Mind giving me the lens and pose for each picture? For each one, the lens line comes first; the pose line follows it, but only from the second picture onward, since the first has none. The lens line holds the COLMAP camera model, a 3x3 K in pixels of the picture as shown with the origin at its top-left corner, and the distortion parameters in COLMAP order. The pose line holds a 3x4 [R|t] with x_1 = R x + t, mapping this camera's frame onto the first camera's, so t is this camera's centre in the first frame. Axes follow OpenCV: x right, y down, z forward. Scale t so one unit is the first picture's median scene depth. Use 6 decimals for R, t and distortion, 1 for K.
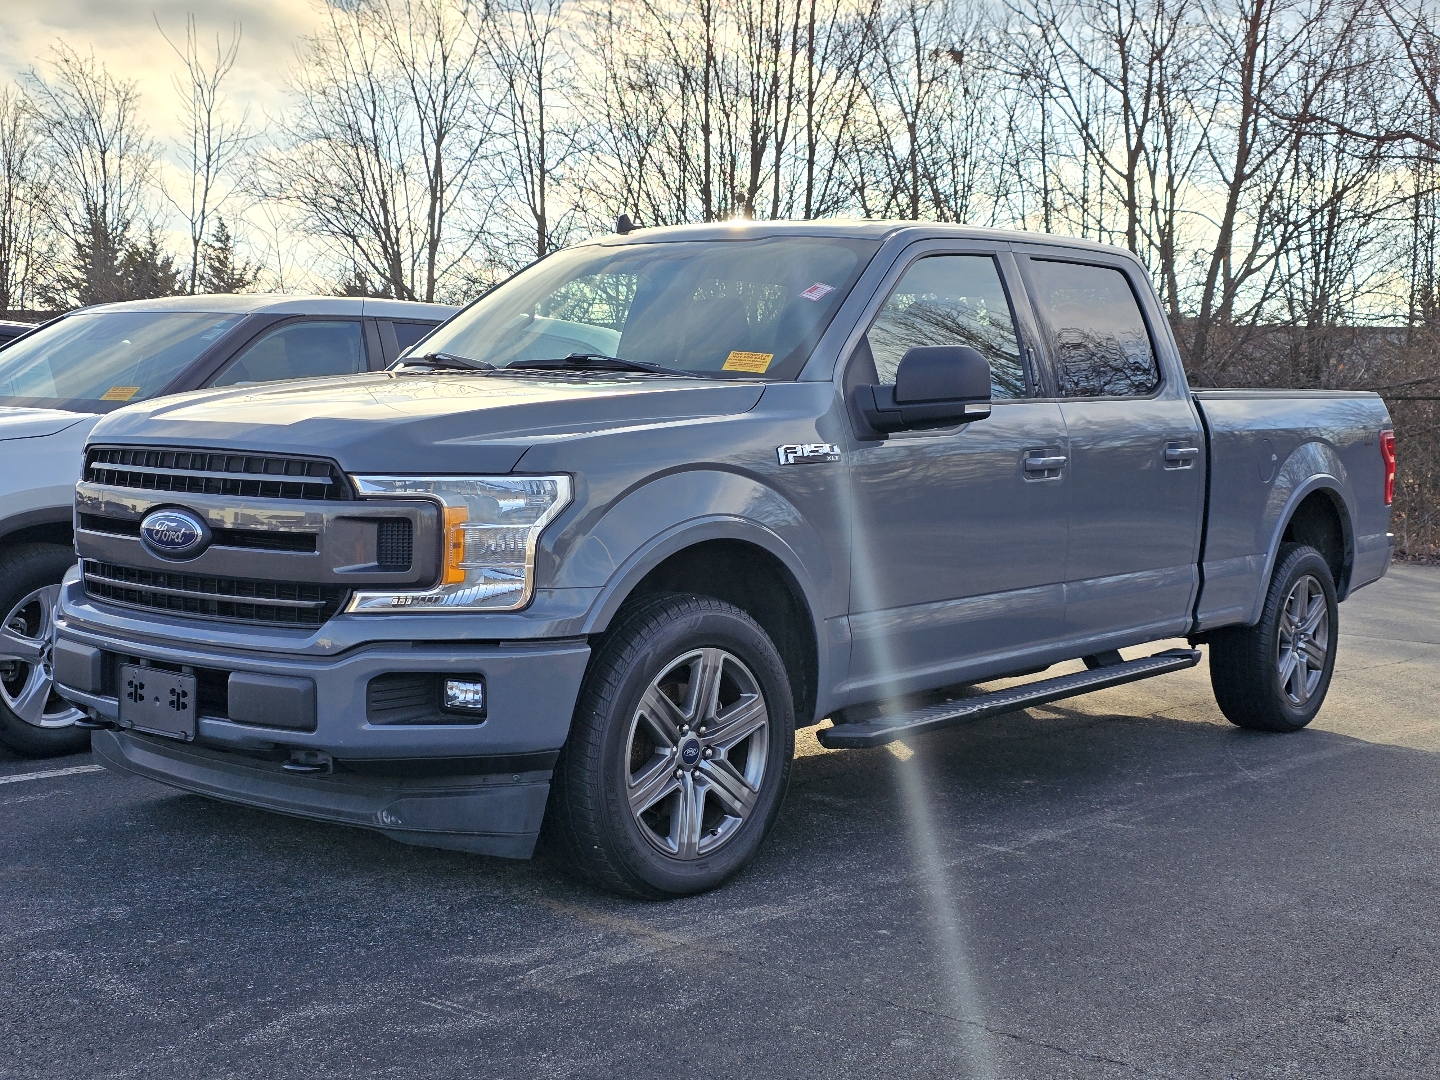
lens RADIAL K [[1925.0, 0, 720.0], [0, 1925.0, 540.0], [0, 0, 1]] dist [0.102507, -0.116968]
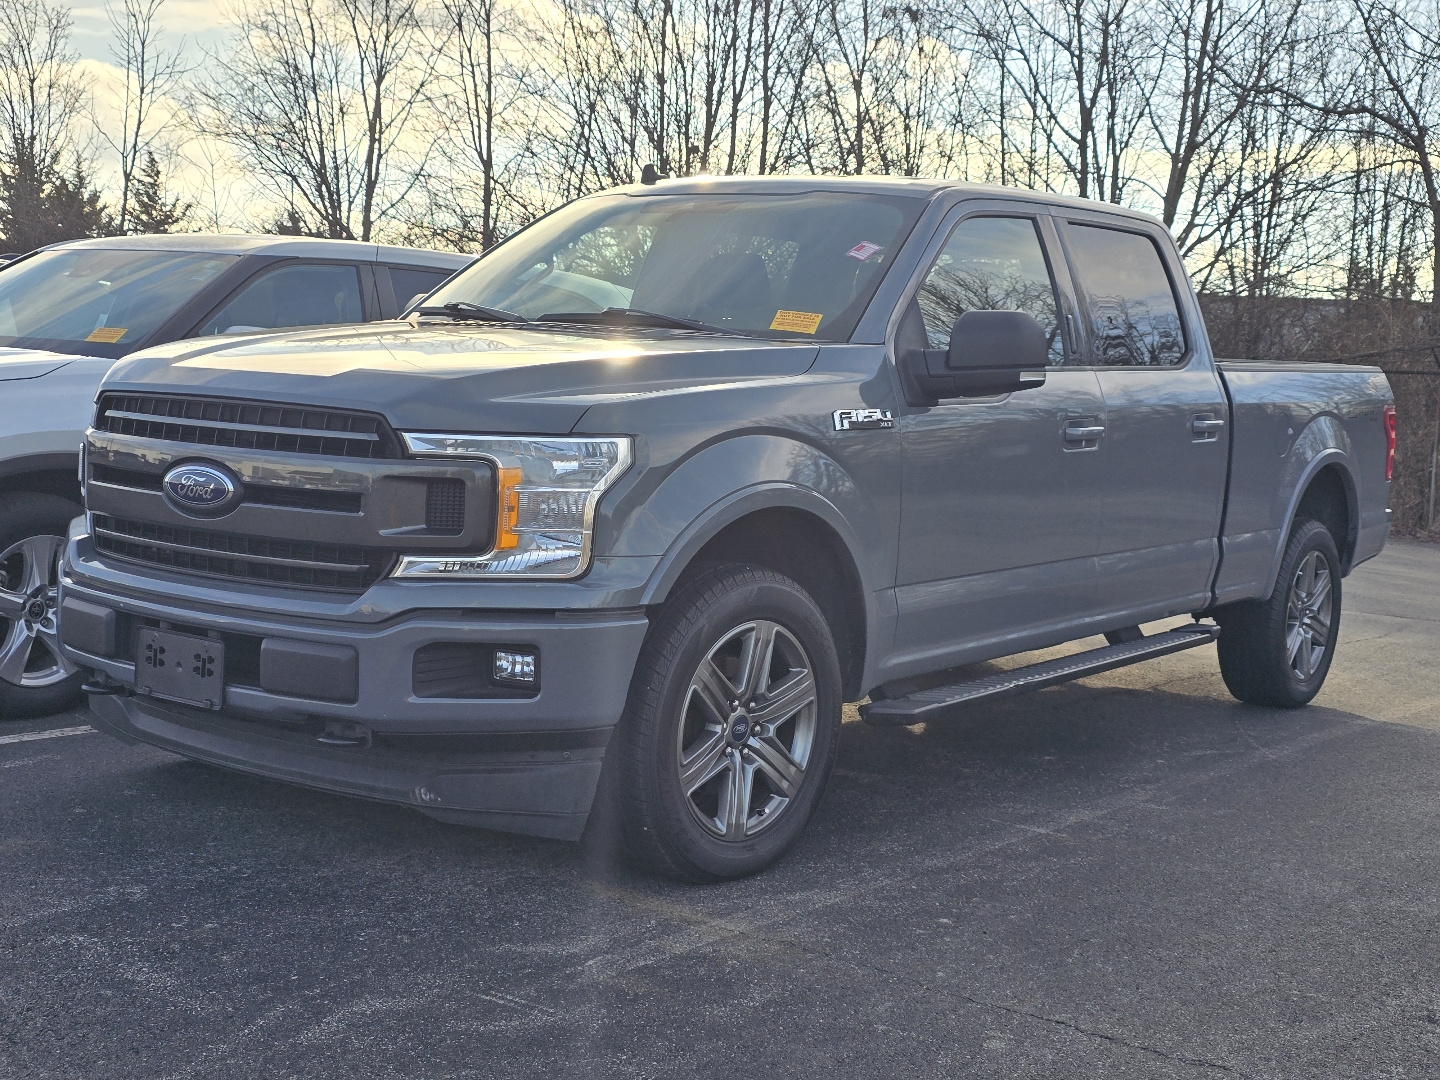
lens RADIAL K [[1936.0, 0, 761.3], [0, 1936.0, 498.9], [0, 0, 1]] dist [0.086412, -0.065527]
pose [[0.998071, 0.021997, 0.058055, -0.062955], [-0.022126, 0.999754, 0.001571, -0.005741], [-0.058006, -0.002853, 0.998312, 0.039663]]
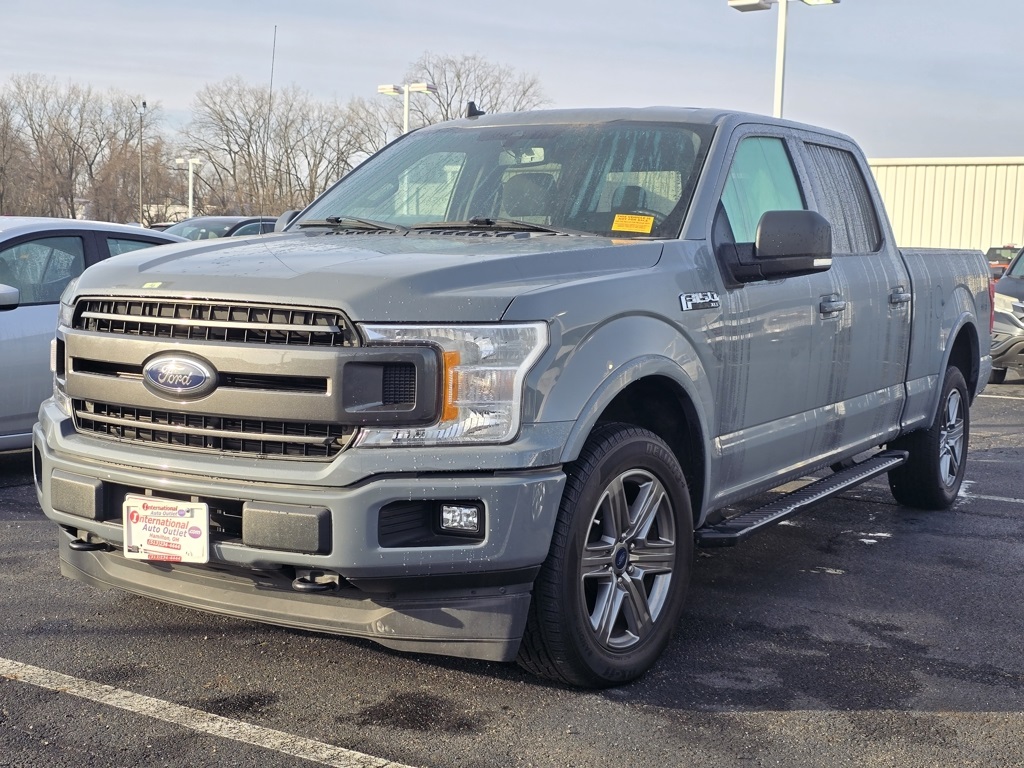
lens RADIAL K [[1368.9, 0, 512.0], [0, 1368.9, 384.0], [0, 0, 1]] dist [0.102507, -0.116968]
pose [[0.992376, -0.012440, 0.122620, -0.181756], [0.009947, 0.999732, 0.020918, -0.013253], [-0.122848, -0.019538, 0.992233, 0.185181]]
